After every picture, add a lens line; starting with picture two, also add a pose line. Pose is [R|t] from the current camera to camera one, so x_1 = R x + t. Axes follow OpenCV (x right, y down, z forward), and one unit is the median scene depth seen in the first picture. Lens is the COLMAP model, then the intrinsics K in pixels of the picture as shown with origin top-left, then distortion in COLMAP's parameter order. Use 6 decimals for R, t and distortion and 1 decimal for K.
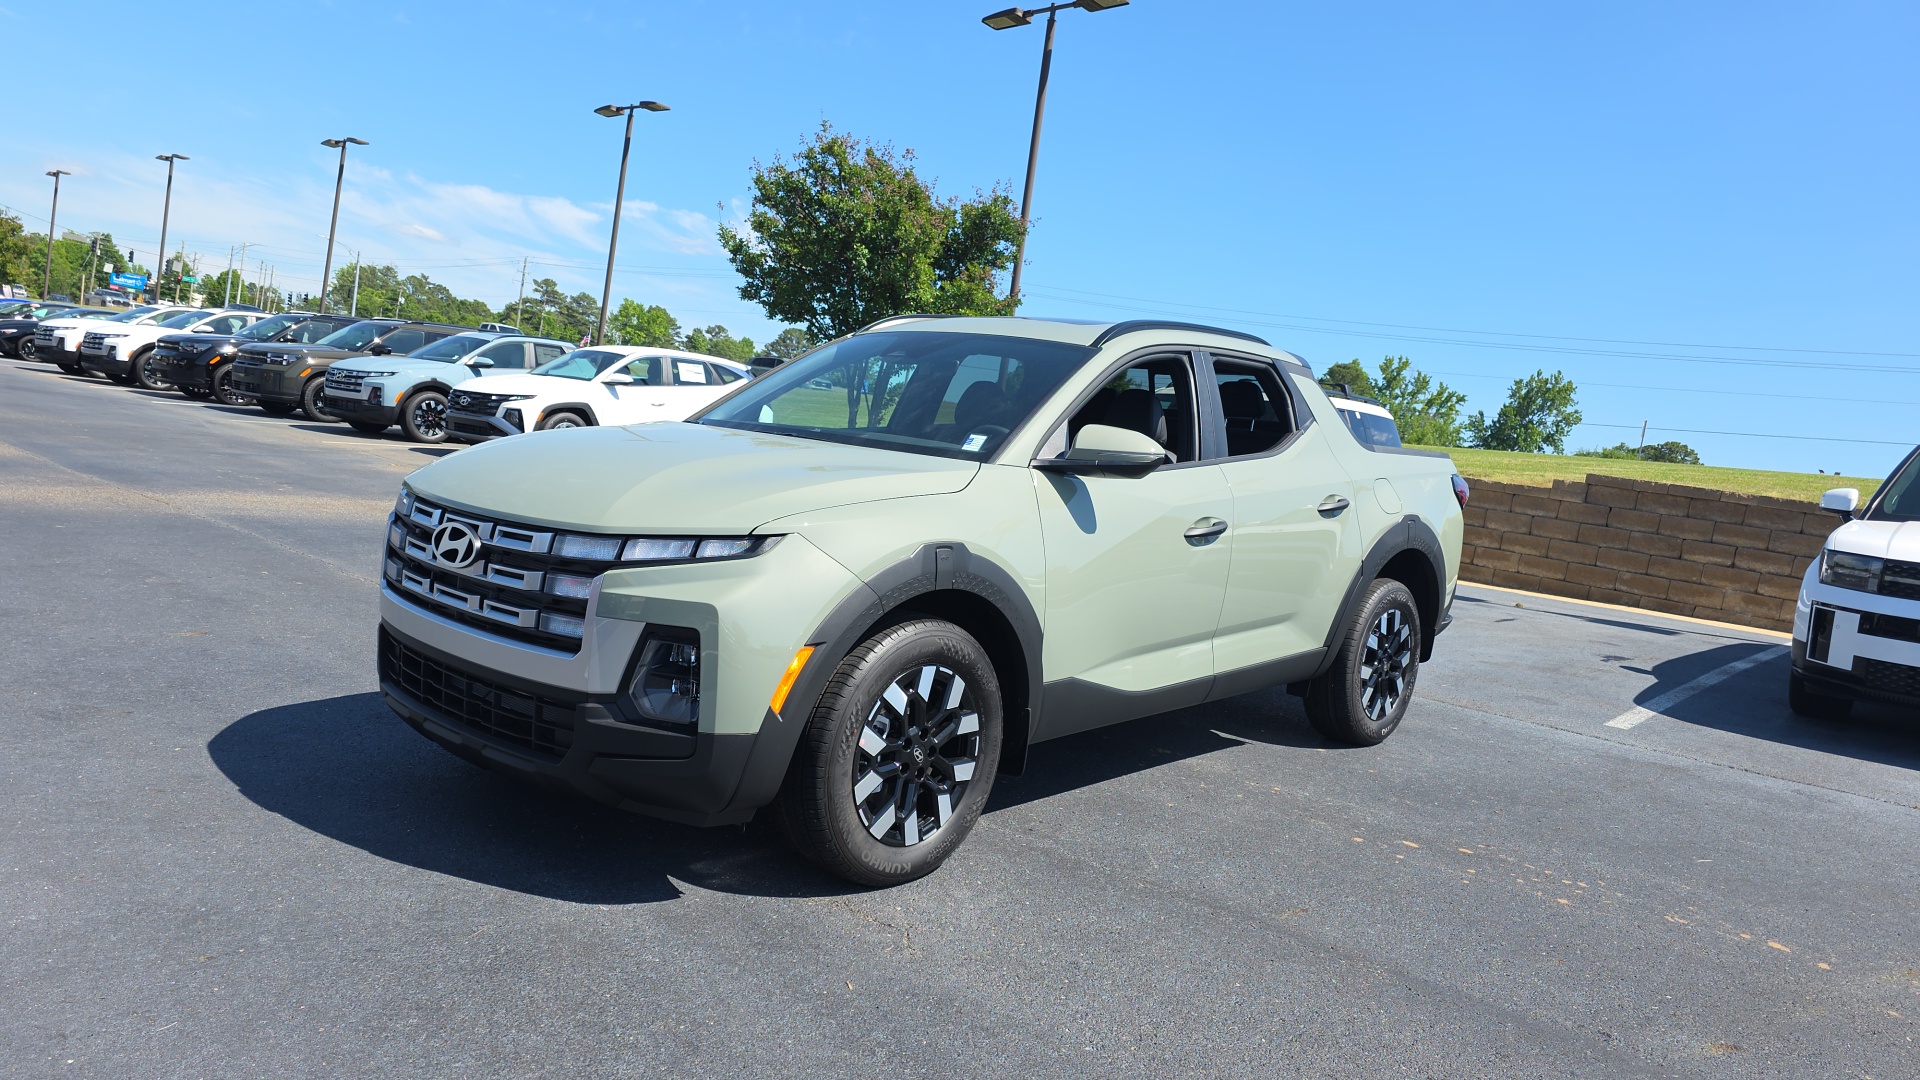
lens RADIAL K [[1293.9, 0, 937.1], [0, 1293.9, 522.5], [0, 0, 1]] dist [0.047618, -0.058845]
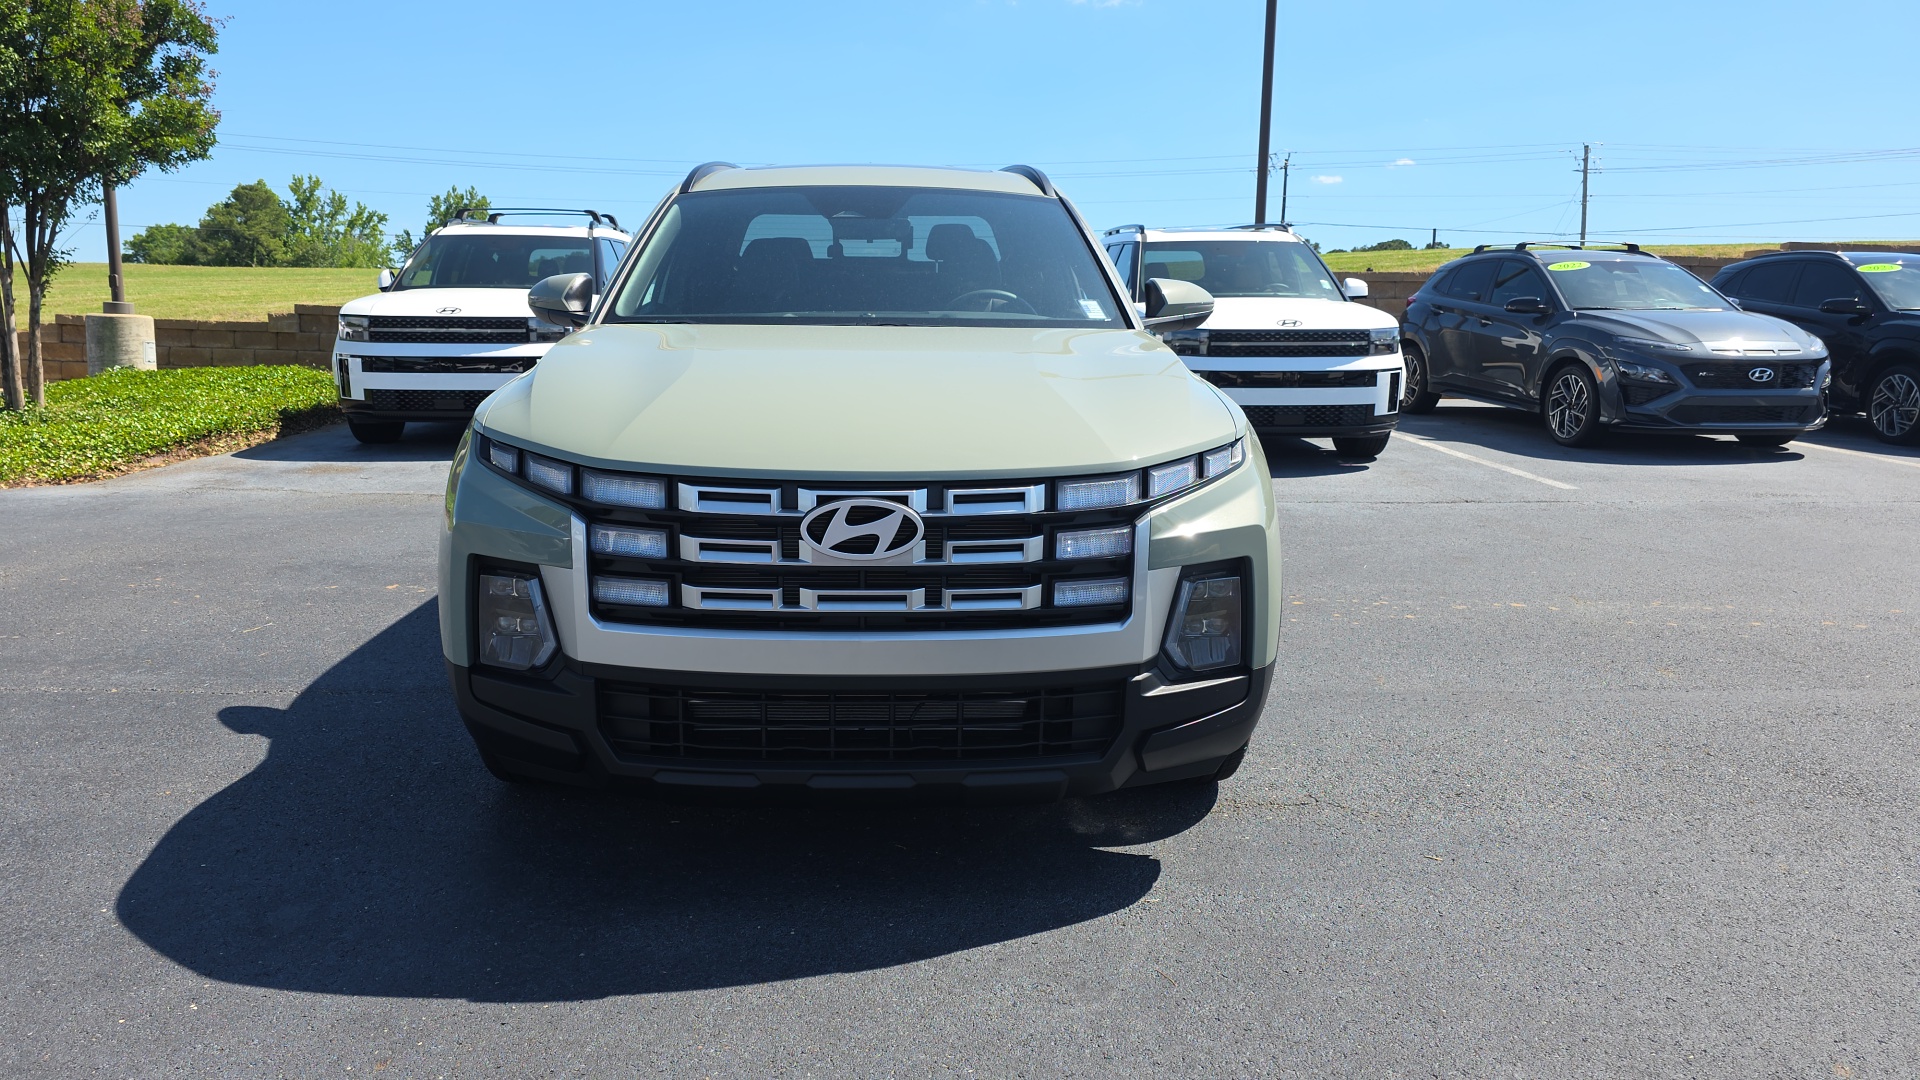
lens RADIAL K [[1293.9, 0, 941.3], [0, 1293.9, 494.0], [0, 0, 1]] dist [0.047618, -0.058845]
pose [[0.708853, -0.196204, 0.677518, -0.850033], [0.117645, 0.979966, 0.160704, -0.115988], [-0.695476, -0.034209, 0.717735, 0.470746]]
